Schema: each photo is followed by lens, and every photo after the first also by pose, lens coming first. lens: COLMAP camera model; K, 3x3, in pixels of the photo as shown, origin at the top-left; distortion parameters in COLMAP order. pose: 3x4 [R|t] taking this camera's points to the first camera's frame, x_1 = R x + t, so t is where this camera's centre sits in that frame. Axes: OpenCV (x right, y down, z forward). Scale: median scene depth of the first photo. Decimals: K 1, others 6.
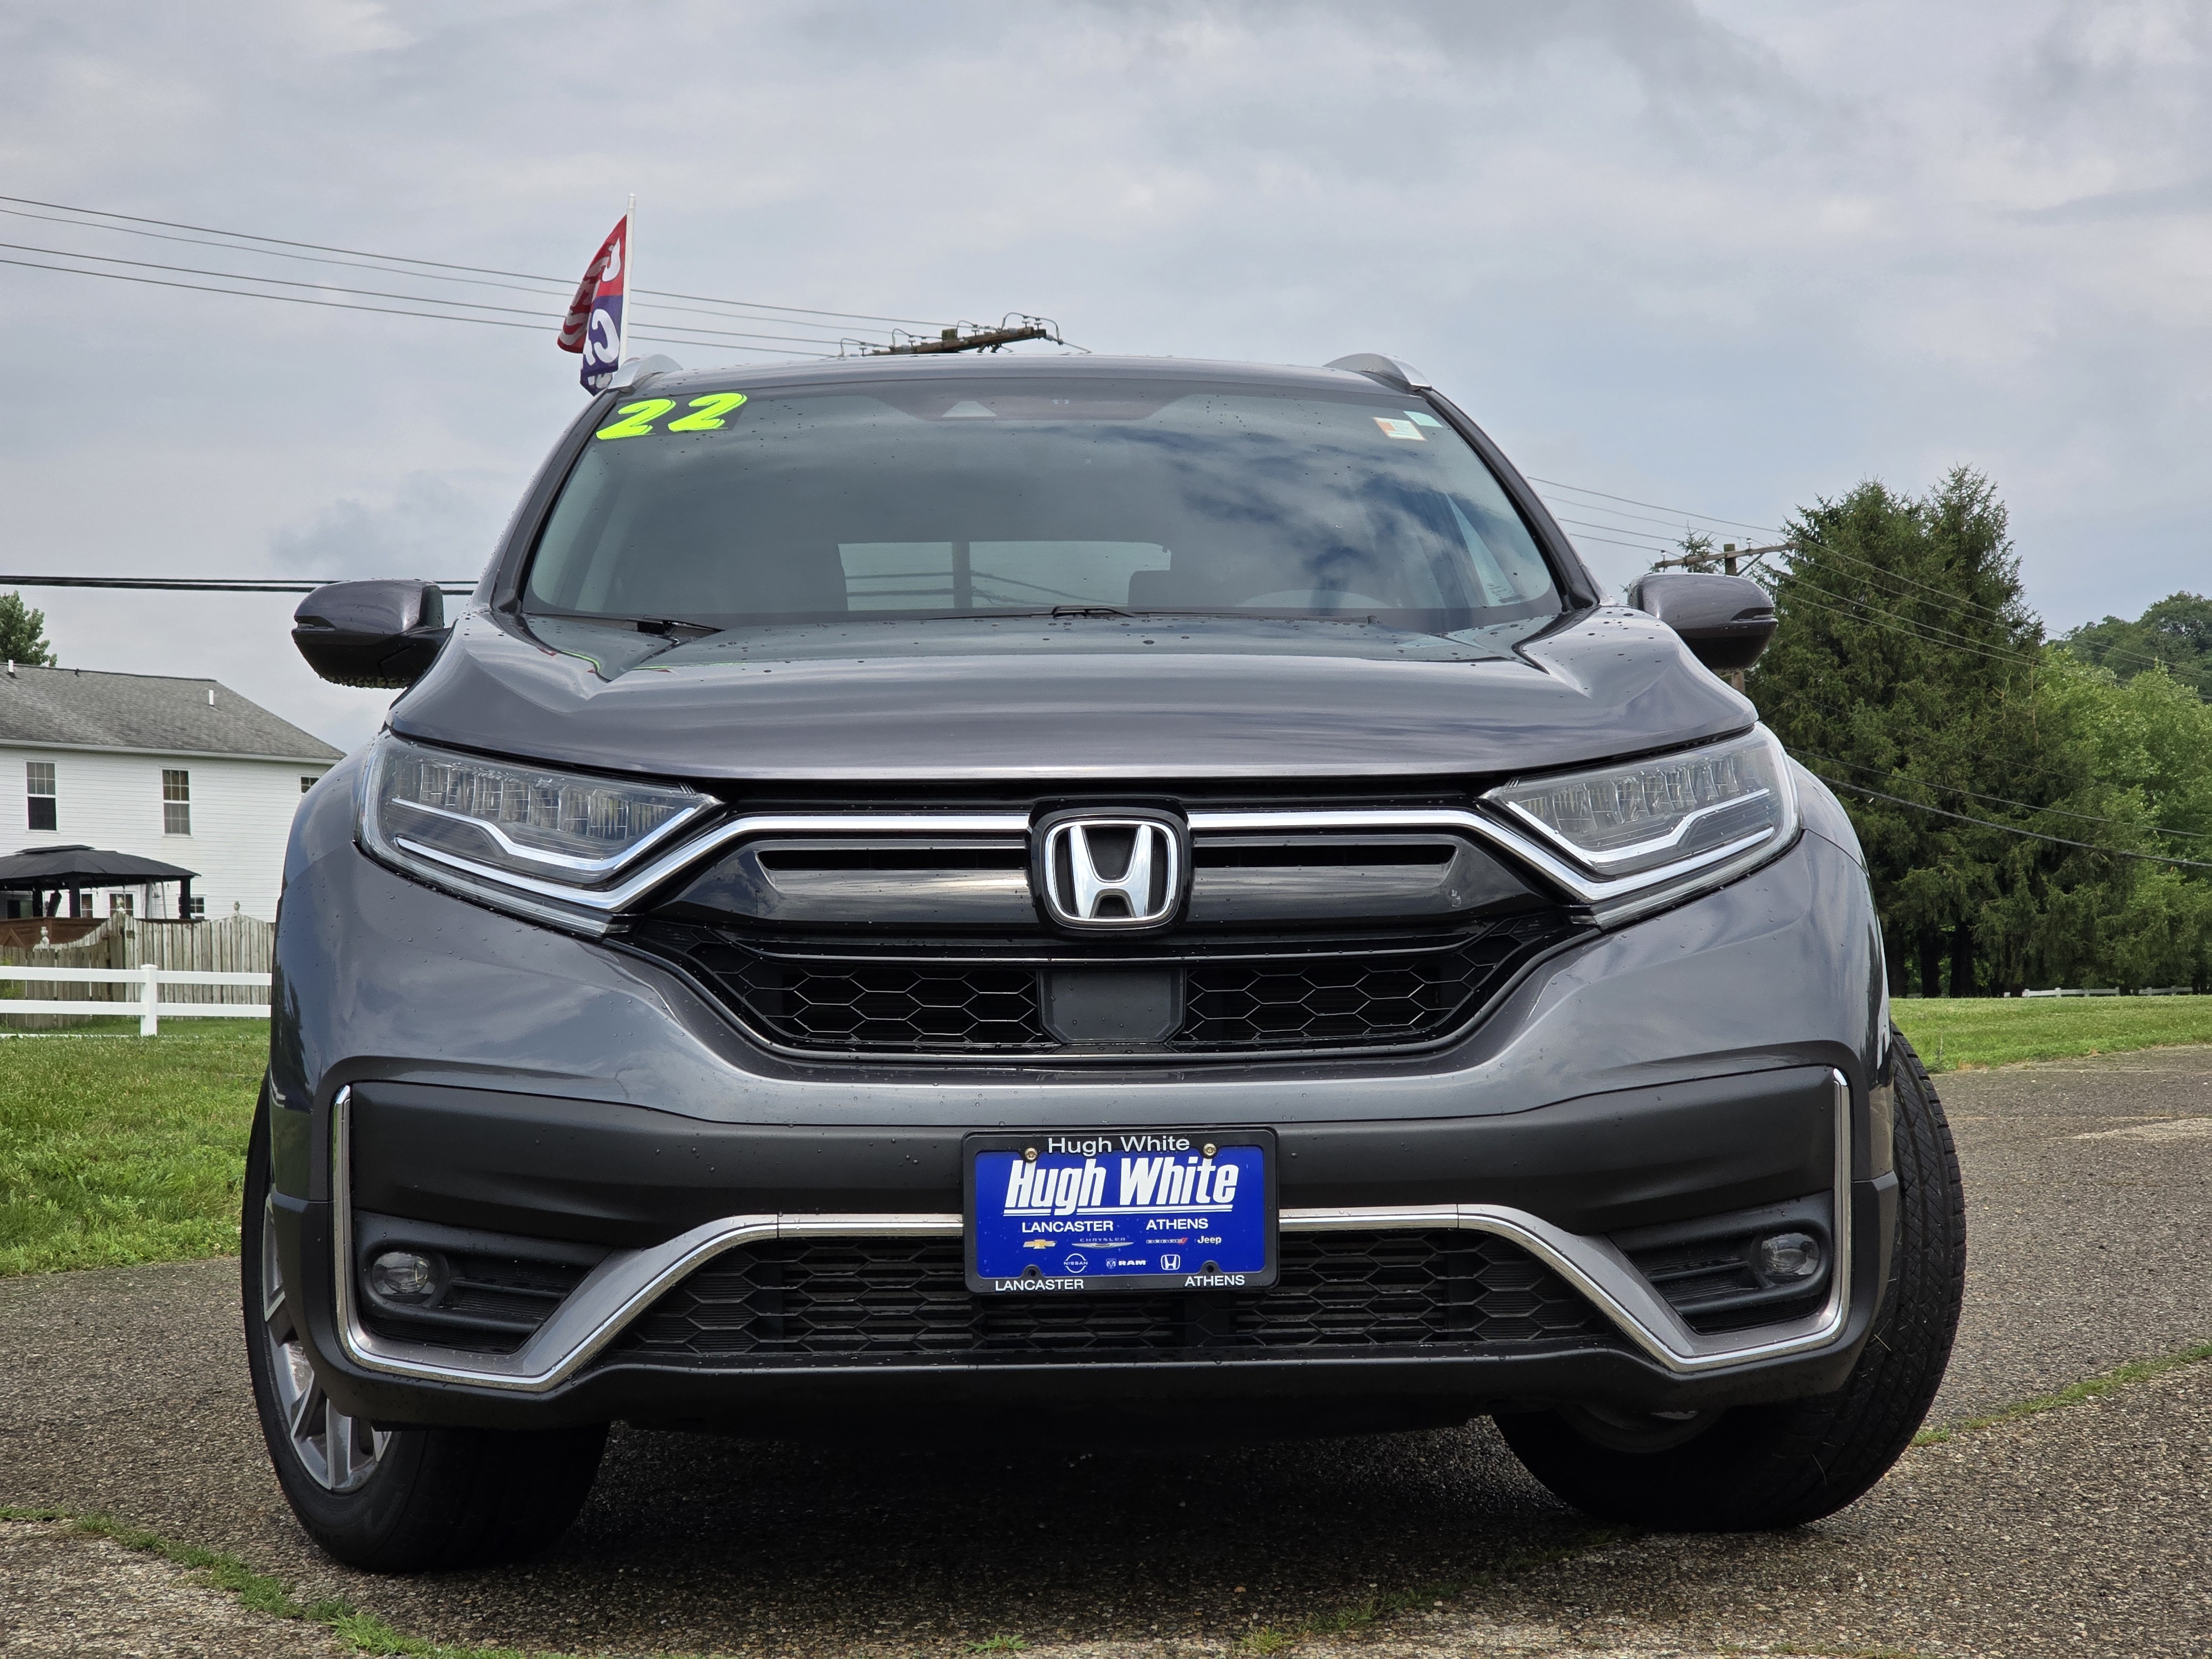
lens RADIAL K [[4404.1, 0, 1106.0], [0, 4404.1, 829.5], [0, 0, 1]] dist [-0.583355, 7.962925]
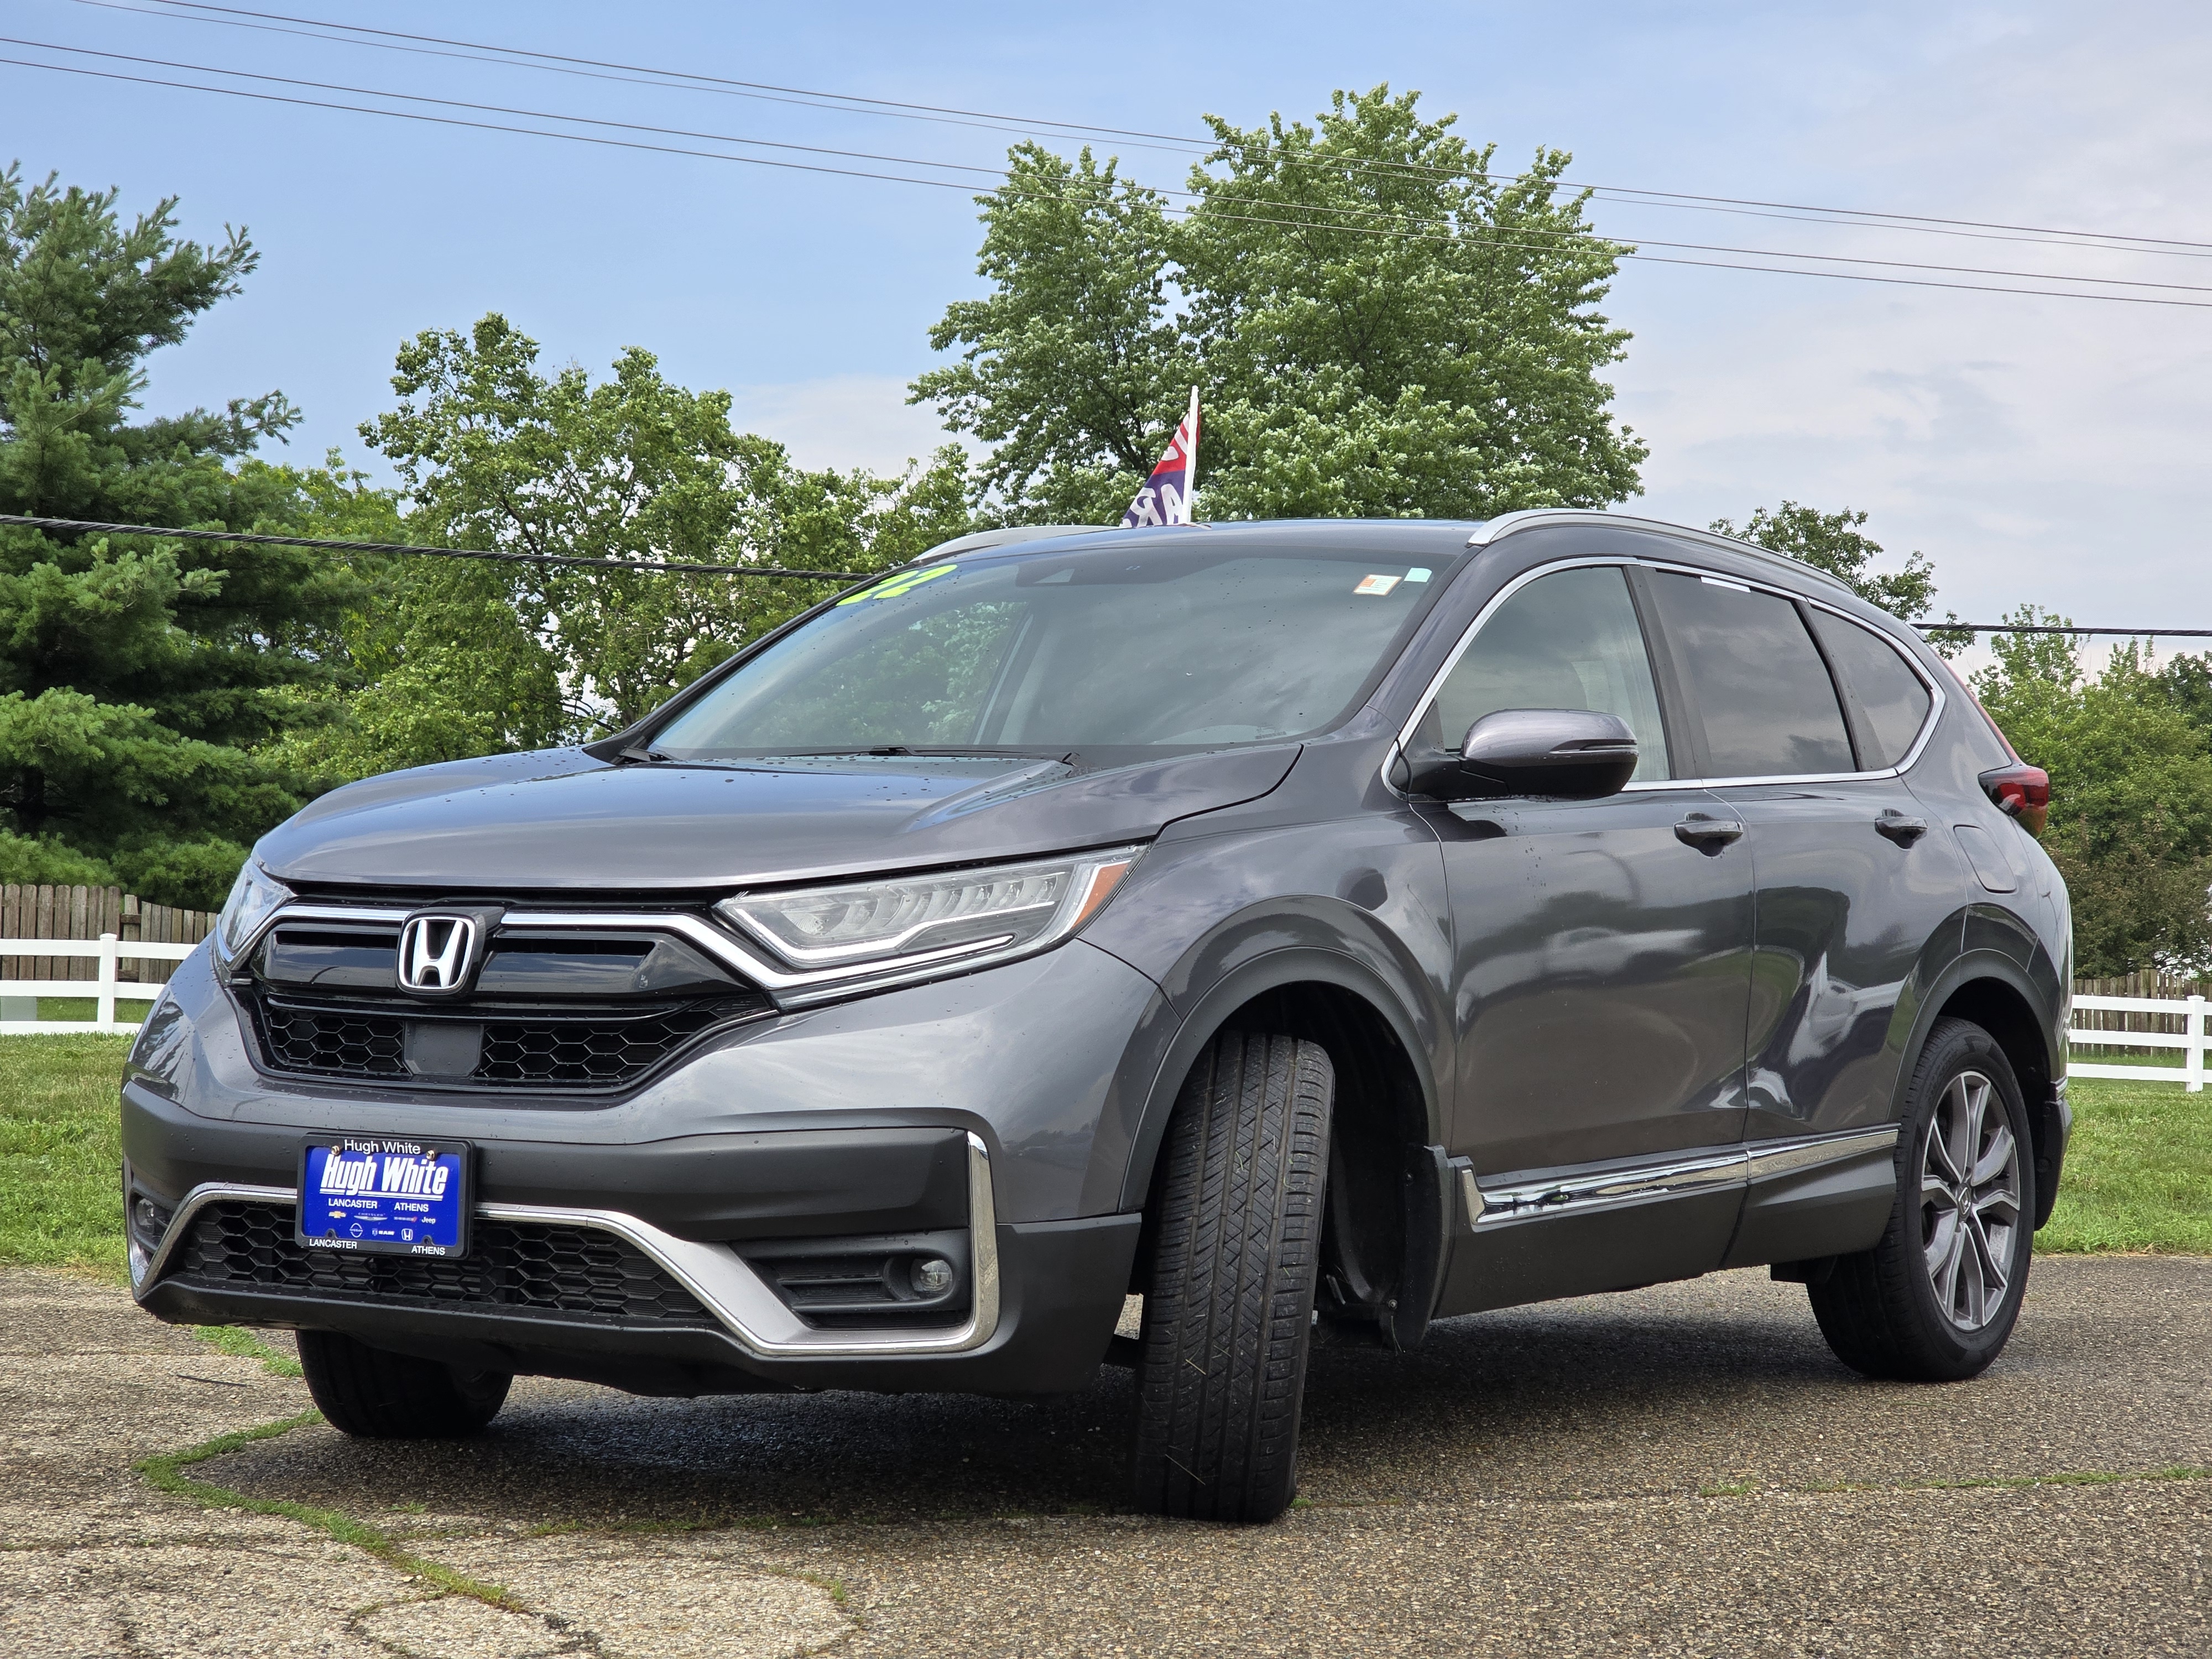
lens RADIAL K [[4404.1, 0, 1106.0], [0, 4404.1, 829.5], [0, 0, 1]] dist [-0.583355, 7.962925]
pose [[0.796248, 0.012425, -0.604843, 1.020798], [-0.024834, 0.999618, -0.012158, -0.018004], [0.604461, 0.024701, 0.796252, 0.032437]]
